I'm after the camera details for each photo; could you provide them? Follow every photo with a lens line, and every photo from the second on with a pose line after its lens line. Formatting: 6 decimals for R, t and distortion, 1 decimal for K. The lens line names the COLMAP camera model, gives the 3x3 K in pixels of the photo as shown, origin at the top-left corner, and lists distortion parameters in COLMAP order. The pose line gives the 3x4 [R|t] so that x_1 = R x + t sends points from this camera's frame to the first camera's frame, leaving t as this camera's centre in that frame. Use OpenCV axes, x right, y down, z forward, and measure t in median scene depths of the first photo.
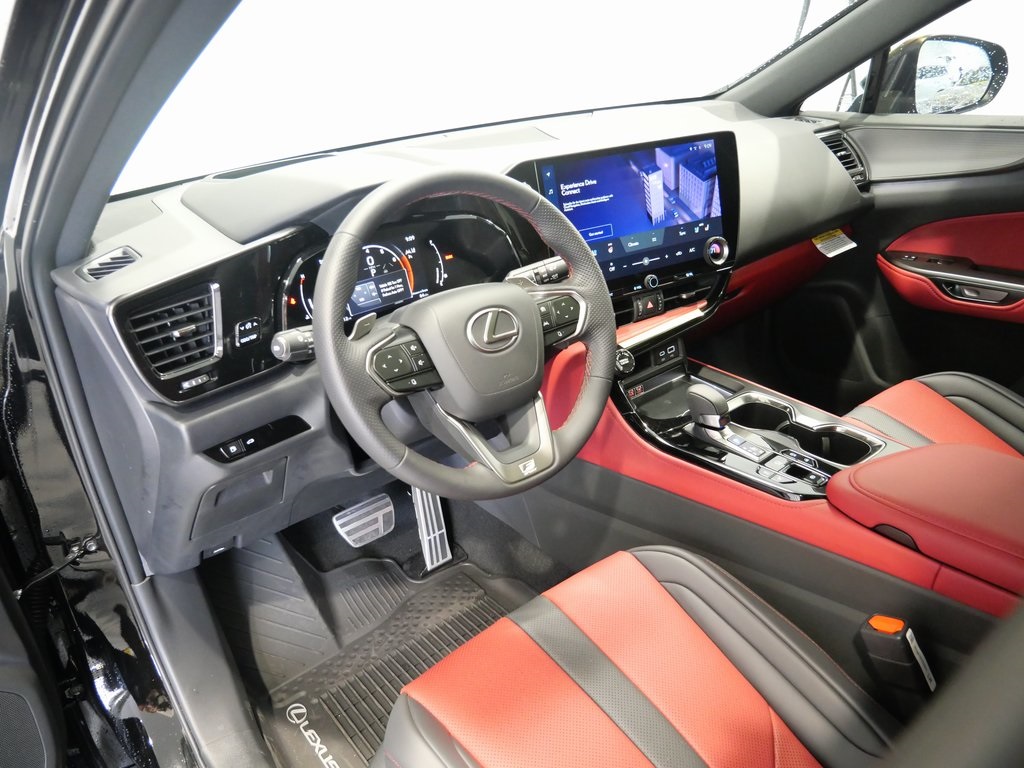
lens RADIAL K [[739.7, 0, 516.1], [0, 739.7, 385.8], [0, 0, 1]] dist [-0.043858, 0.018670]
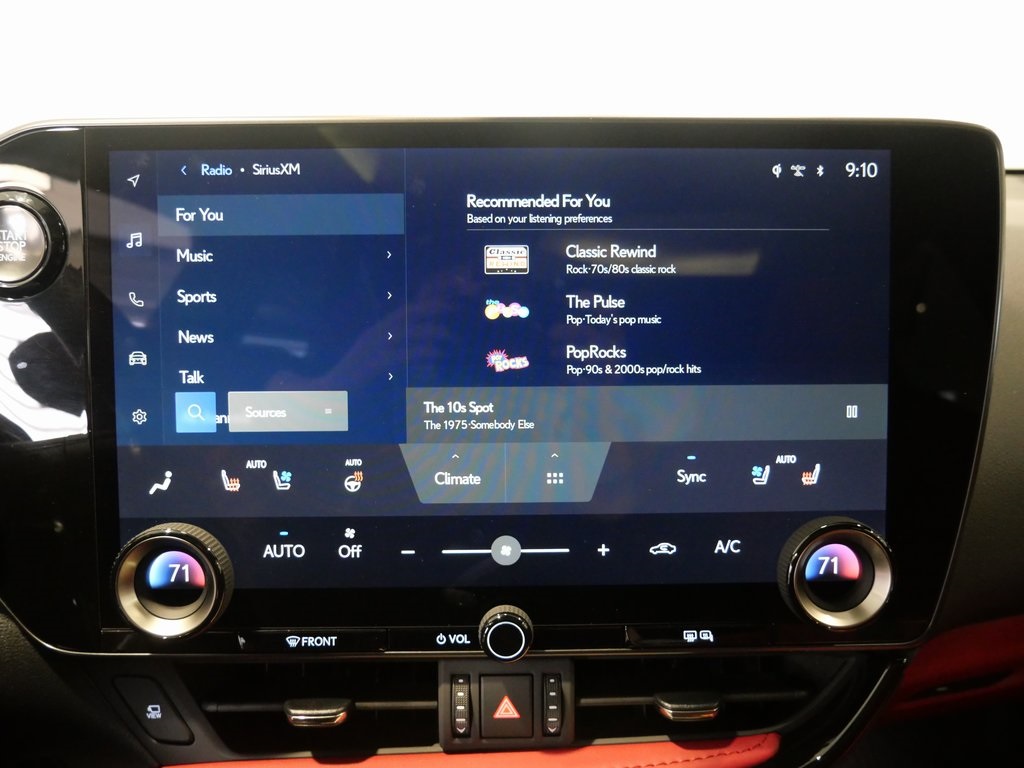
lens RADIAL K [[739.7, 0, 512.3], [0, 739.7, 389.4], [0, 0, 1]] dist [-0.043858, 0.018670]
pose [[0.884073, 0.180614, -0.431037, 0.283074], [-0.252462, 0.960719, -0.115245, -0.194962], [0.393291, 0.210706, 0.894944, 0.751025]]
